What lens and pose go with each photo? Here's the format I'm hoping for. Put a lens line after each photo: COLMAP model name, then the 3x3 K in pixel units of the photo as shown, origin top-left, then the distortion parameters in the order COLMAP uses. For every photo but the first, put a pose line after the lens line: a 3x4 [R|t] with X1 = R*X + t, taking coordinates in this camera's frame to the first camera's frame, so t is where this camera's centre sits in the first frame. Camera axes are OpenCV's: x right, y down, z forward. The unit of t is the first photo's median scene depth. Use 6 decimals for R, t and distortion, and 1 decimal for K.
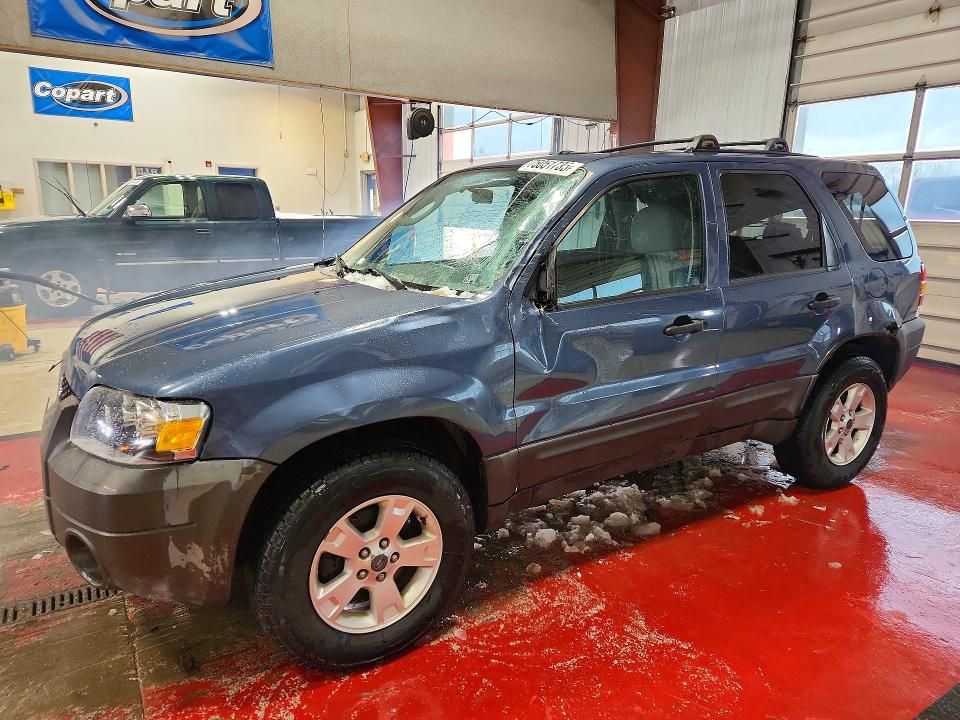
lens RADIAL K [[608.8, 0, 472.3], [0, 608.8, 357.5], [0, 0, 1]] dist [0.002284, -0.002553]
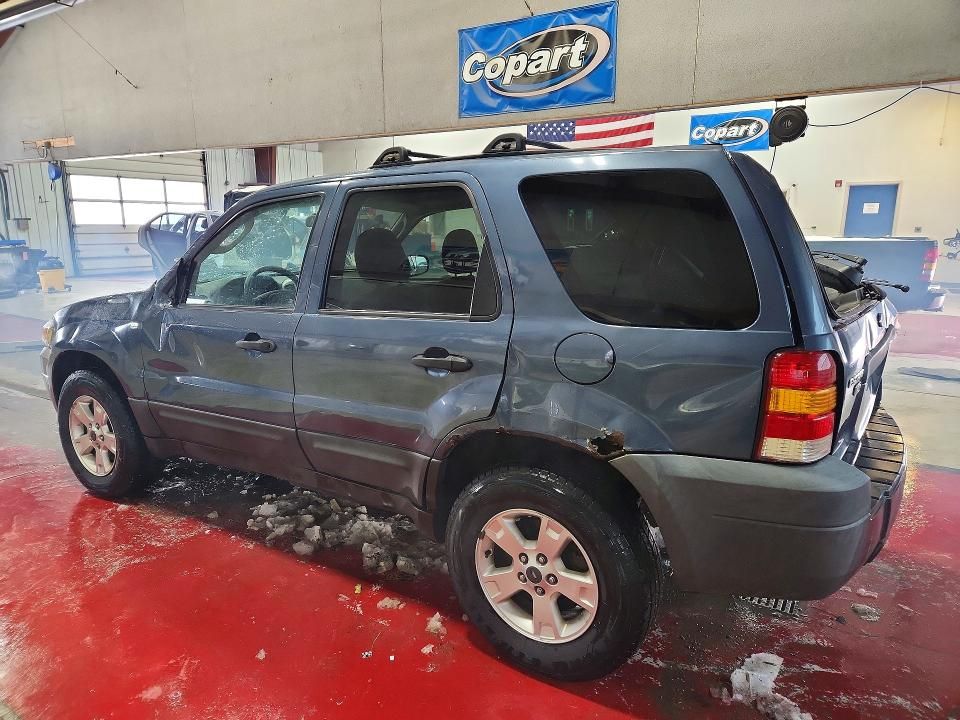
lens RADIAL K [[608.8, 0, 470.9], [0, 608.8, 360.1], [0, 0, 1]] dist [0.002284, -0.002553]
pose [[0.466729, 0.165960, -0.868689, 0.618596], [-0.194742, 0.977412, 0.082100, -0.078362], [0.862693, 0.130852, 0.488507, 0.354394]]
